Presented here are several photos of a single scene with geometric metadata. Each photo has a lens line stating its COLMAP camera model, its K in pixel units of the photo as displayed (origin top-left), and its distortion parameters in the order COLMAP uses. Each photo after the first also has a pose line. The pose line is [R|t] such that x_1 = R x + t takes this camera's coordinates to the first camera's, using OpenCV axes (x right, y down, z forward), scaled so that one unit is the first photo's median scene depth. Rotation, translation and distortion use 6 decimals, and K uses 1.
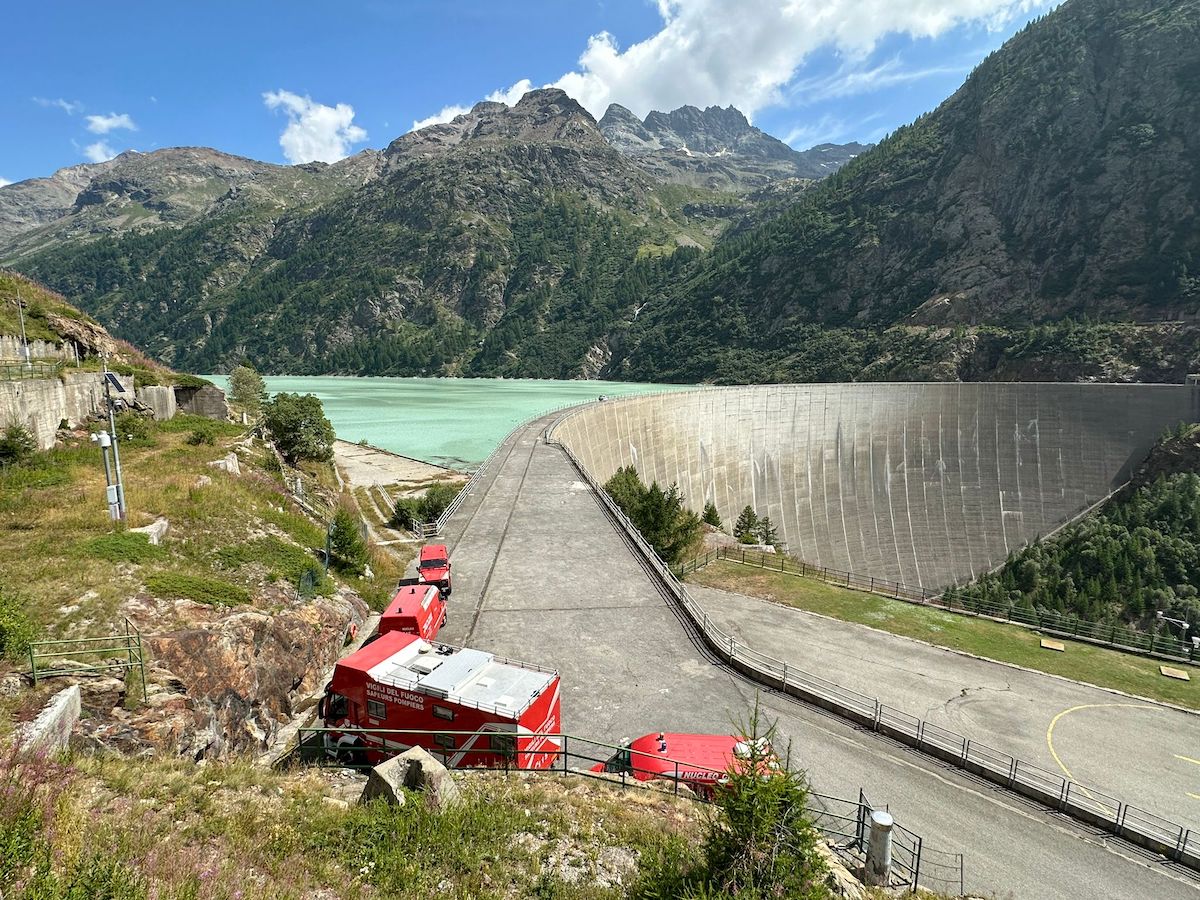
lens RADIAL K [[598.2, 0, 600.0], [0, 598.2, 450.0], [0, 0, 1]] dist [0.001367, 0.000579]
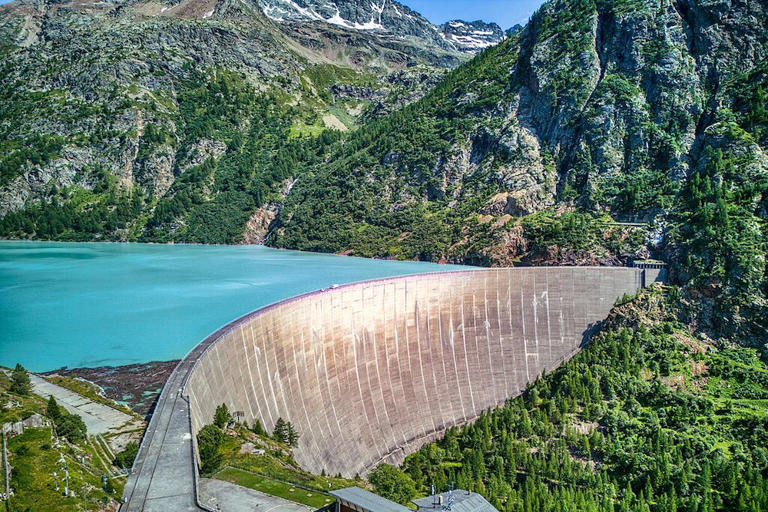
lens RADIAL K [[536.1, 0, 383.3], [0, 536.1, 284.7], [0, 0, 1]] dist [0.088137, -0.069741]
pose [[0.980008, -0.030276, 0.196639, 0.041765], [0.027173, 0.999460, 0.018461, -0.073480], [-0.197091, -0.012749, 0.980302, -0.178291]]
